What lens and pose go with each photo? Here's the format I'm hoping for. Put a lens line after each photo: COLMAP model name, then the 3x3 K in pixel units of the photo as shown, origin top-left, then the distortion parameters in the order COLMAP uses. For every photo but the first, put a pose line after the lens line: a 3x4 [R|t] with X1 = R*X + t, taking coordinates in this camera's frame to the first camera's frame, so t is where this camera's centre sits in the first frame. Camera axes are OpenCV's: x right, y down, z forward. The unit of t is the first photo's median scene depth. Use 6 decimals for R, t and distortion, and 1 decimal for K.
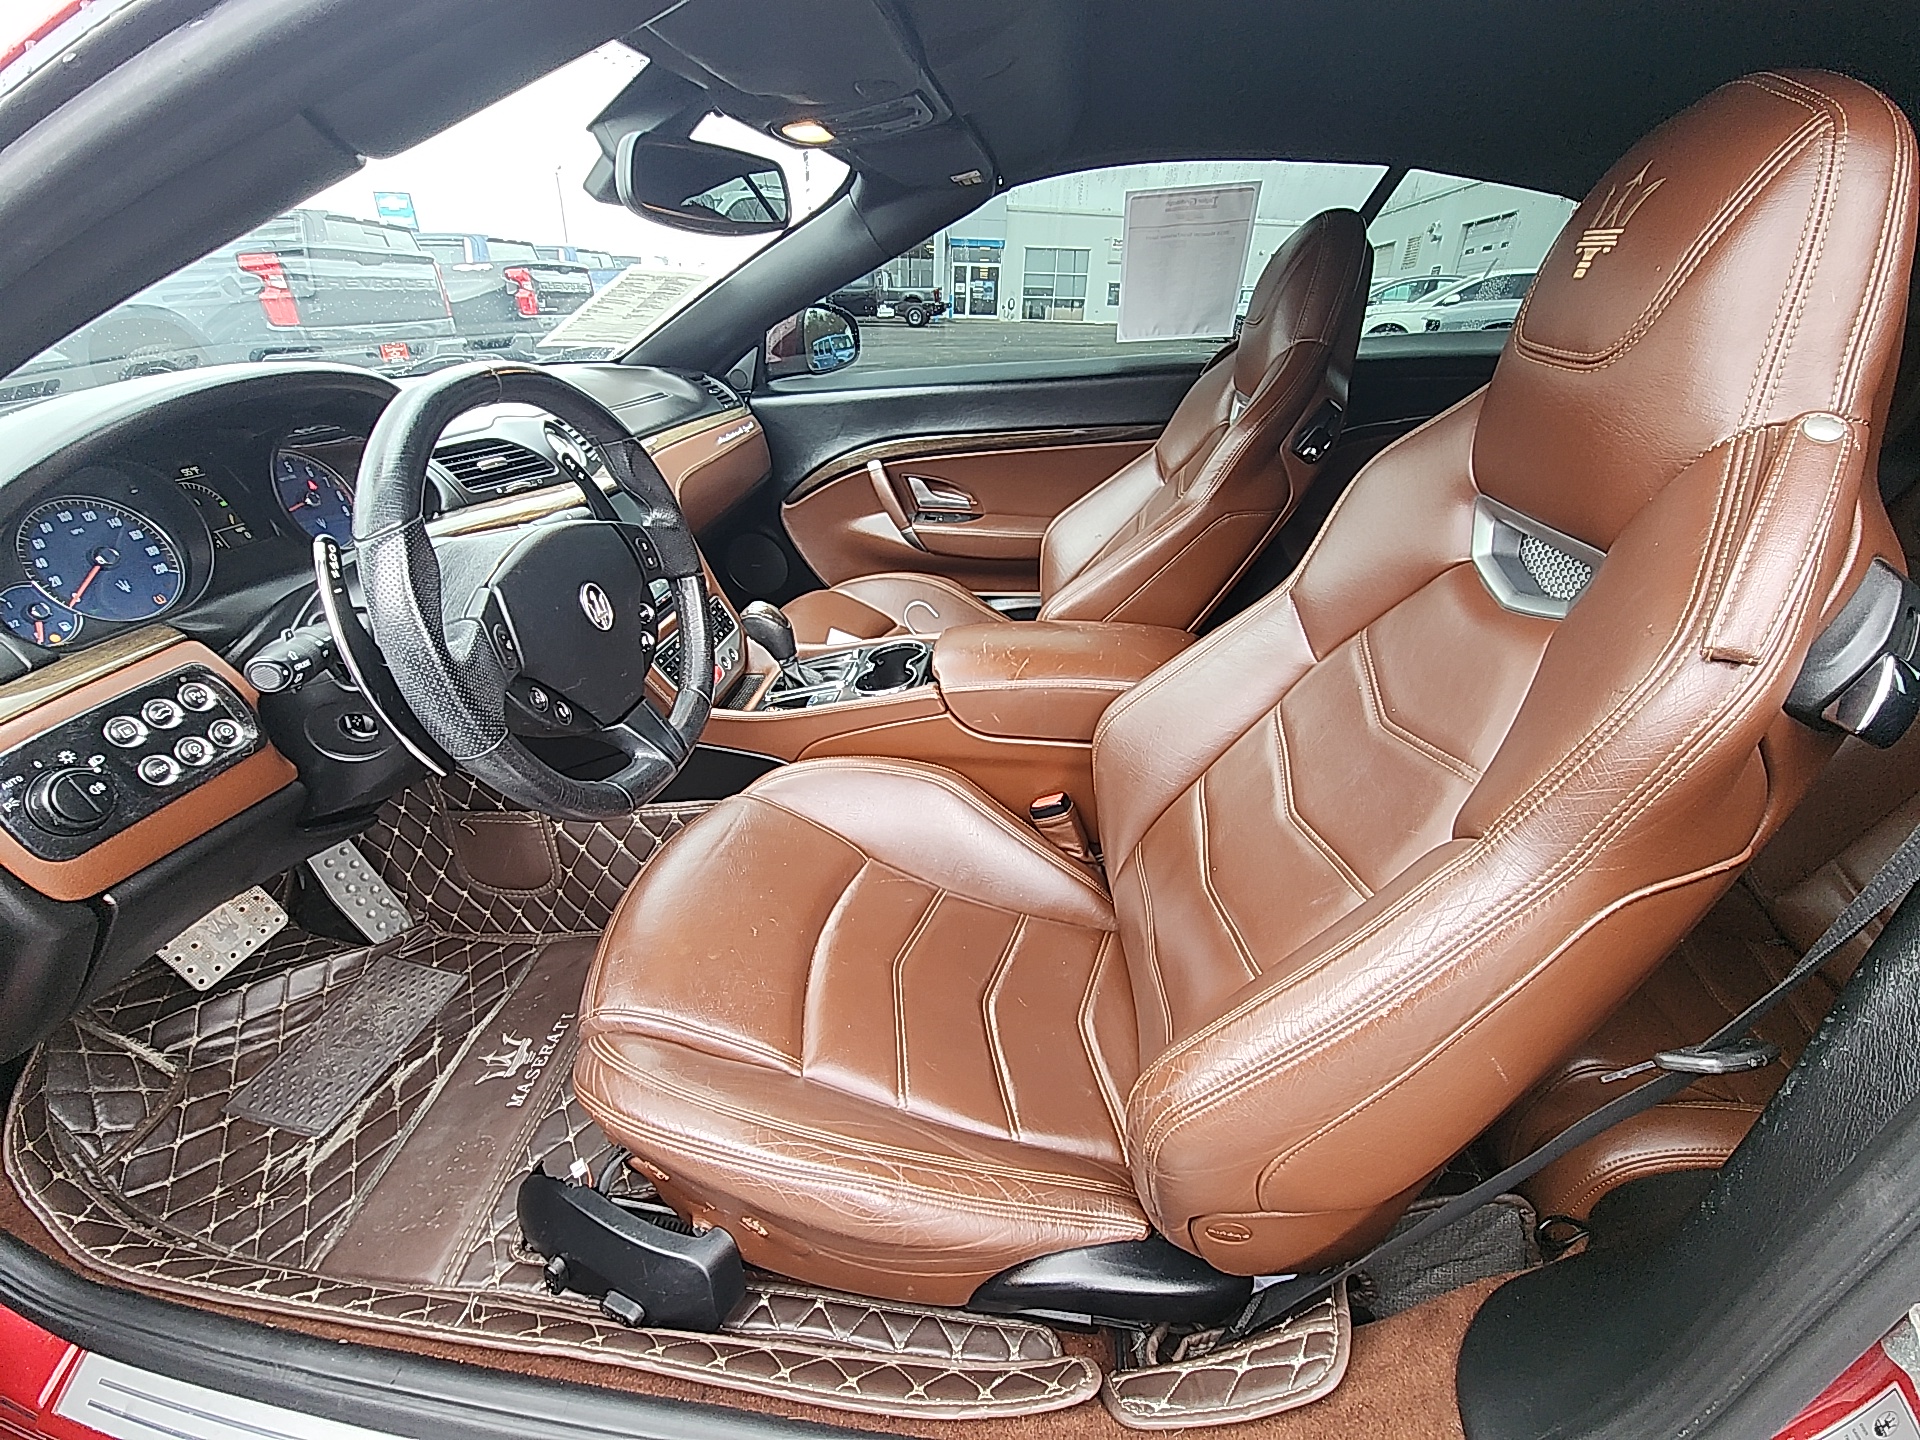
lens RADIAL K [[769.9, 0, 952.7], [0, 769.9, 703.6], [0, 0, 1]] dist [0.008801, -0.007379]
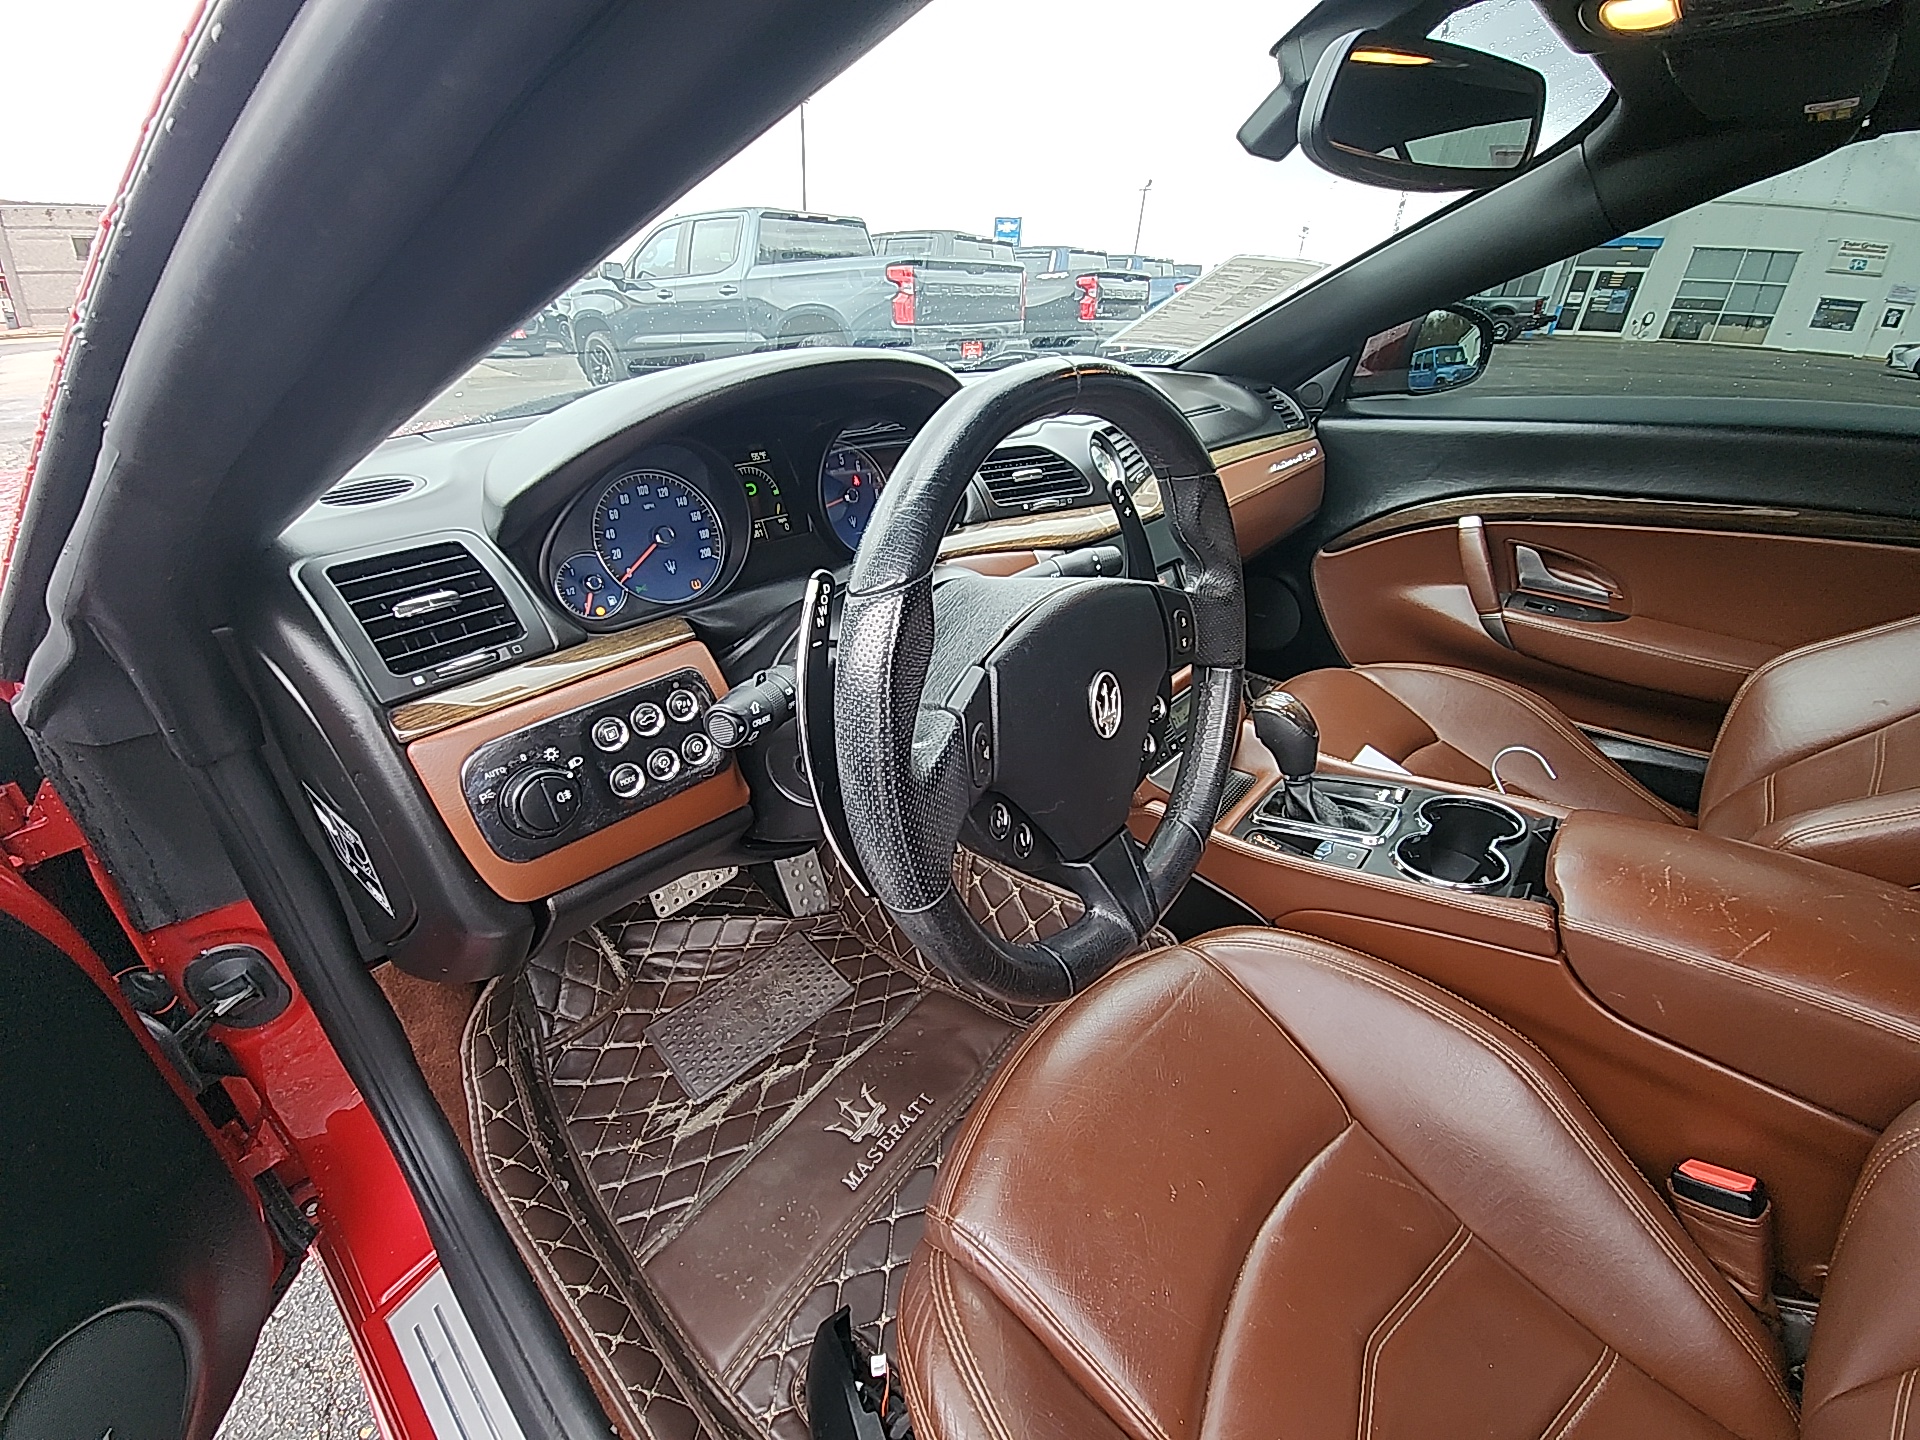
lens RADIAL K [[769.9, 0, 952.7], [0, 769.9, 703.6], [0, 0, 1]] dist [0.008801, -0.007379]
pose [[0.821860, 0.268044, -0.502690, -0.158223], [-0.272964, 0.959792, 0.065504, -0.096757], [0.500036, 0.083381, 0.861981, 0.228311]]
